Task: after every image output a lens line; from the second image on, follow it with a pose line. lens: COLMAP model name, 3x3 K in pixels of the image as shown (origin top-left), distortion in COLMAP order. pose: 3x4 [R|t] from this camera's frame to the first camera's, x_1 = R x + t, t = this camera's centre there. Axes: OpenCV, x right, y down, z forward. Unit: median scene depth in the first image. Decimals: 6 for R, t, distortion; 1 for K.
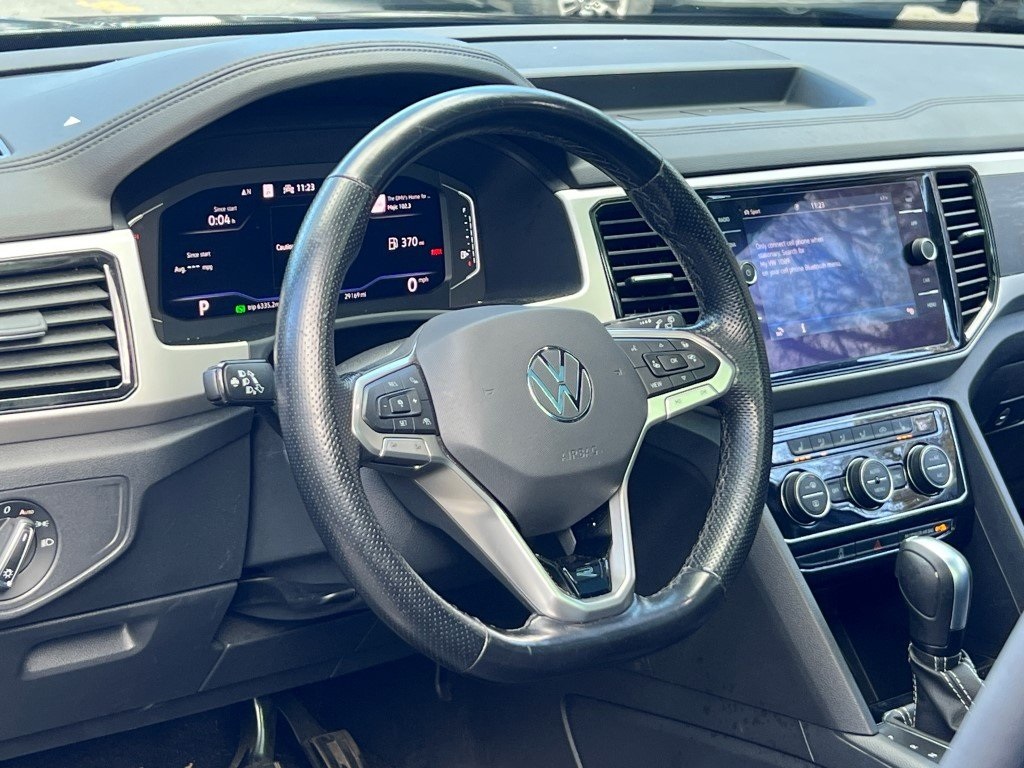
lens RADIAL K [[1953.7, 0, 512.0], [0, 1953.7, 384.0], [0, 0, 1]] dist [0.212713, -0.078204]
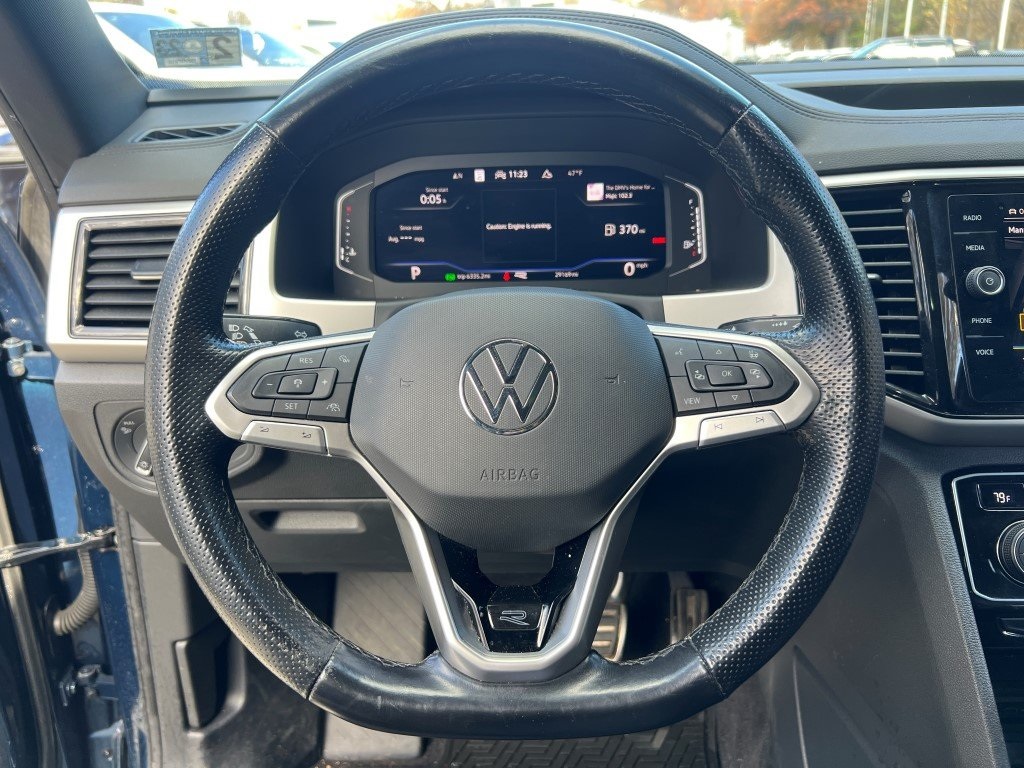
lens RADIAL K [[794.2, 0, 512.0], [0, 794.2, 384.0], [0, 0, 1]] dist [0.028945, -0.005817]
pose [[0.763008, 0.152660, -0.628103, 0.194093], [-0.104808, 0.988071, 0.112832, -0.031125], [0.637836, -0.020261, 0.769906, 0.626221]]
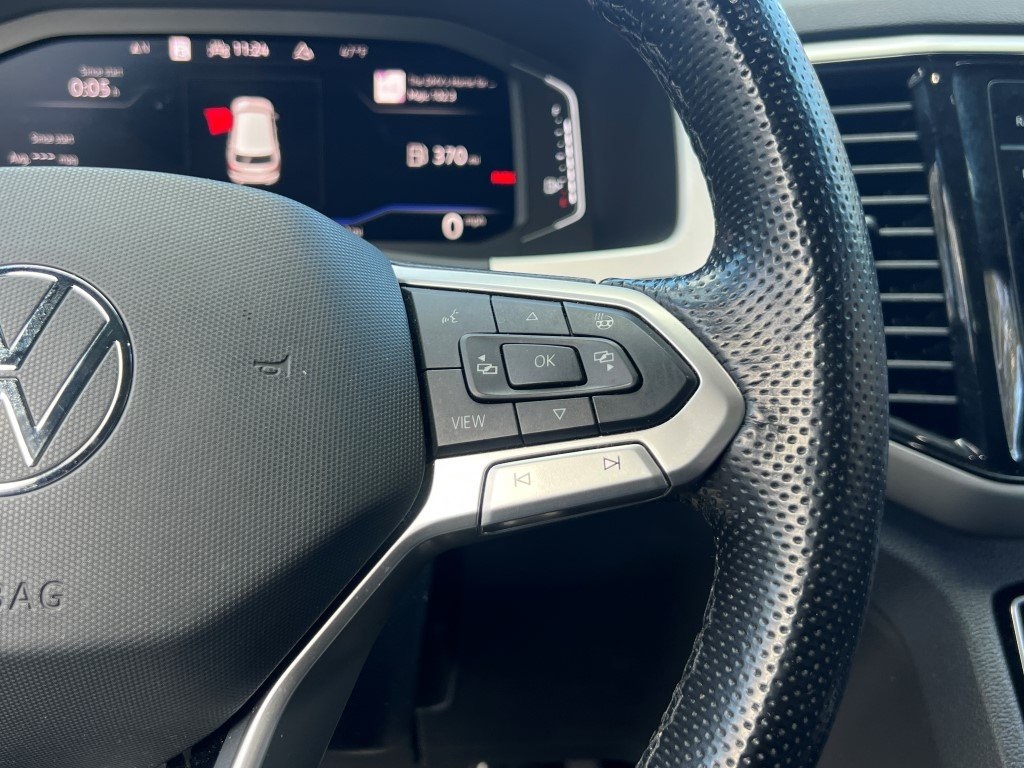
lens RADIAL K [[1042.4, 0, 516.1], [0, 1042.4, 384.9], [0, 0, 1]] dist [0.090136, -0.234013]
pose [[0.819706, 0.113409, -0.561445, 0.163332], [-0.123463, 0.992144, 0.020152, -0.009877], [0.559320, 0.052799, 0.827269, 0.754317]]
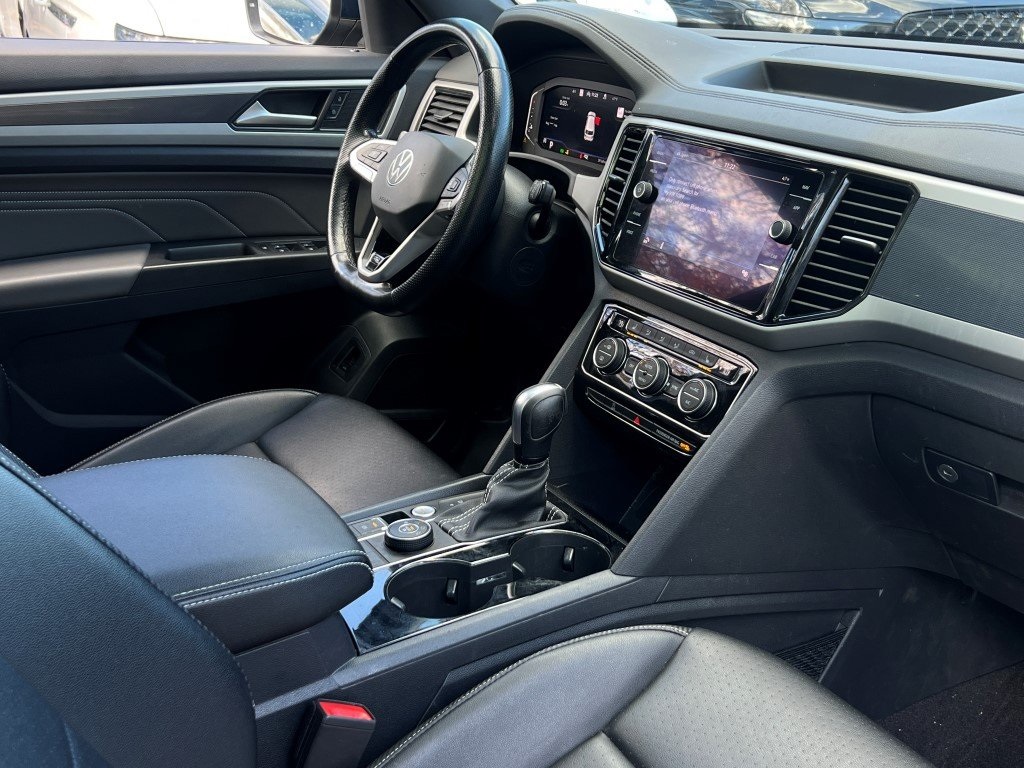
lens RADIAL K [[1106.9, 0, 527.0], [0, 1106.9, 386.0], [0, 0, 1]] dist [0.193193, -0.588226]
pose [[-0.121787, 0.300693, -0.945913, 0.969913], [-0.289856, 0.900690, 0.323637, -0.172297], [0.949290, 0.313593, -0.022535, 1.023926]]
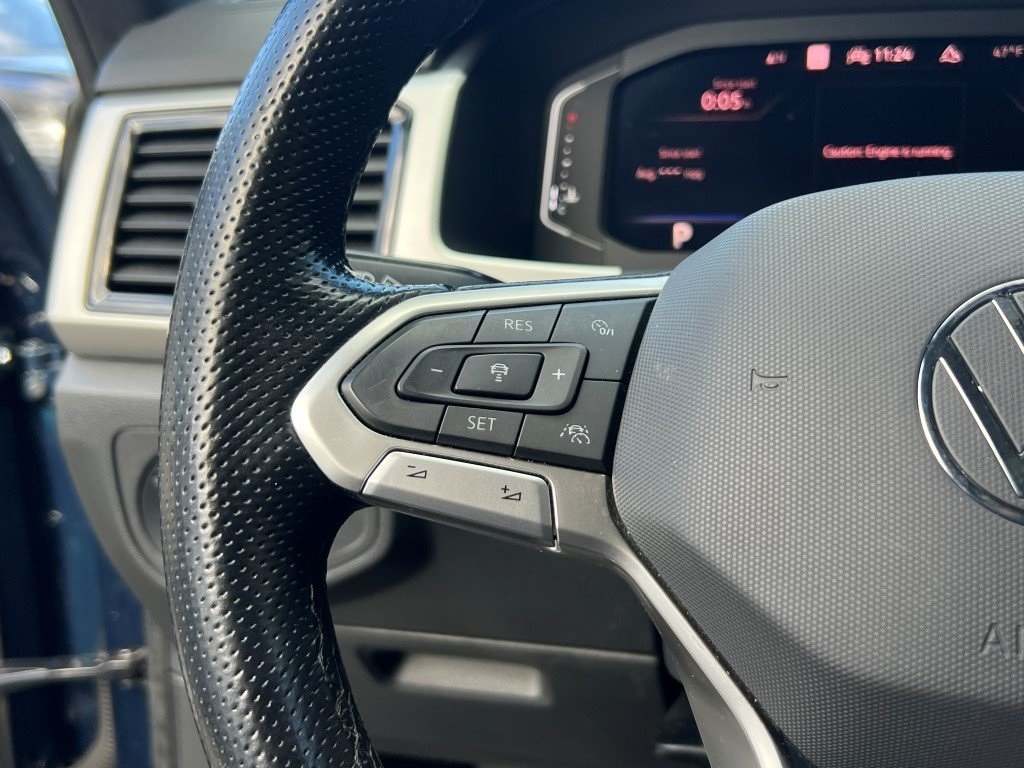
lens RADIAL K [[1042.4, 0, 516.1], [0, 1042.4, 384.9], [0, 0, 1]] dist [0.090136, -0.234013]
pose [[0.630236, 0.130866, -0.765295, 0.079801], [-0.152950, 0.987304, 0.042872, 0.003841], [0.761189, 0.090032, 0.642251, 0.696803]]
